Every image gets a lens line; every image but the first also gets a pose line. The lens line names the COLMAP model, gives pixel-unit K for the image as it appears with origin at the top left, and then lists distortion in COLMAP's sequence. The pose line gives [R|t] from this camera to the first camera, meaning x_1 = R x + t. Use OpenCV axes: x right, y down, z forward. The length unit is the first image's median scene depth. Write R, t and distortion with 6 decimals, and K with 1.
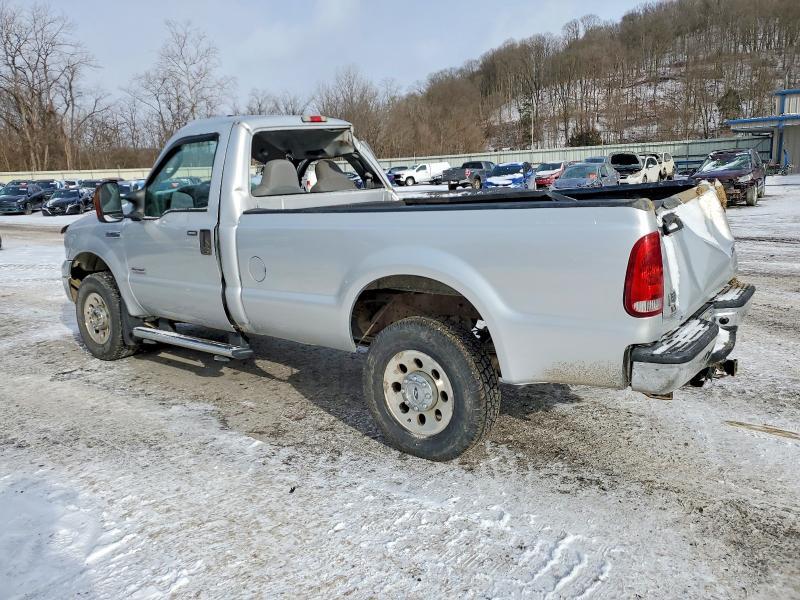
lens RADIAL K [[616.2, 0, 389.7], [0, 616.2, 300.6], [0, 0, 1]] dist [0.012076, 0.005357]
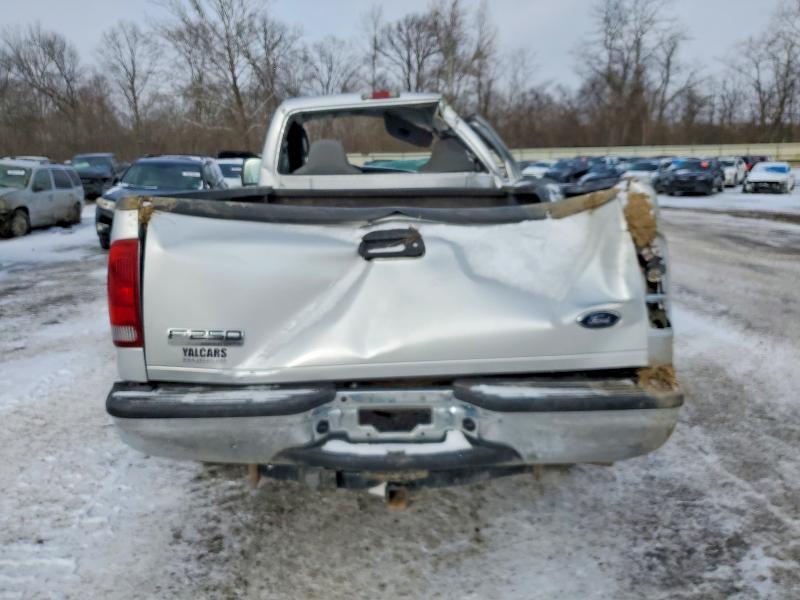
lens RADIAL K [[637.0, 0, 400.0], [0, 637.0, 300.0], [0, 0, 1]] dist [-0.001611, 0.009058]
pose [[0.611441, 0.187042, -0.768866, 1.004401], [-0.165304, 0.980416, 0.107047, -0.140448], [0.773831, 0.061643, 0.630385, 0.619609]]
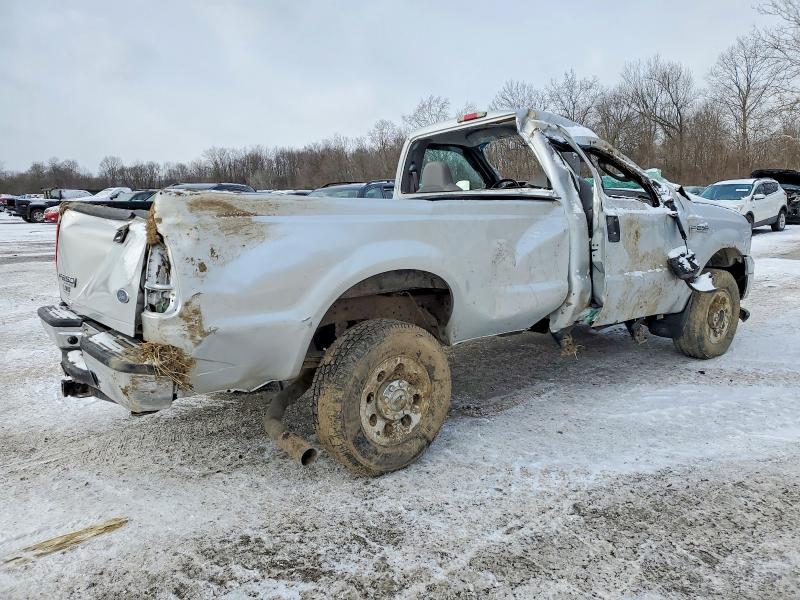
lens RADIAL K [[641.4, 0, 400.0], [0, 641.4, 300.0], [0, 0, 1]] dist [-0.001931, 0.102425]
pose [[-0.256699, 0.185999, -0.948425, 1.355433], [-0.174101, 0.956355, 0.234677, -0.343122], [0.950681, 0.225363, -0.213113, 1.693100]]
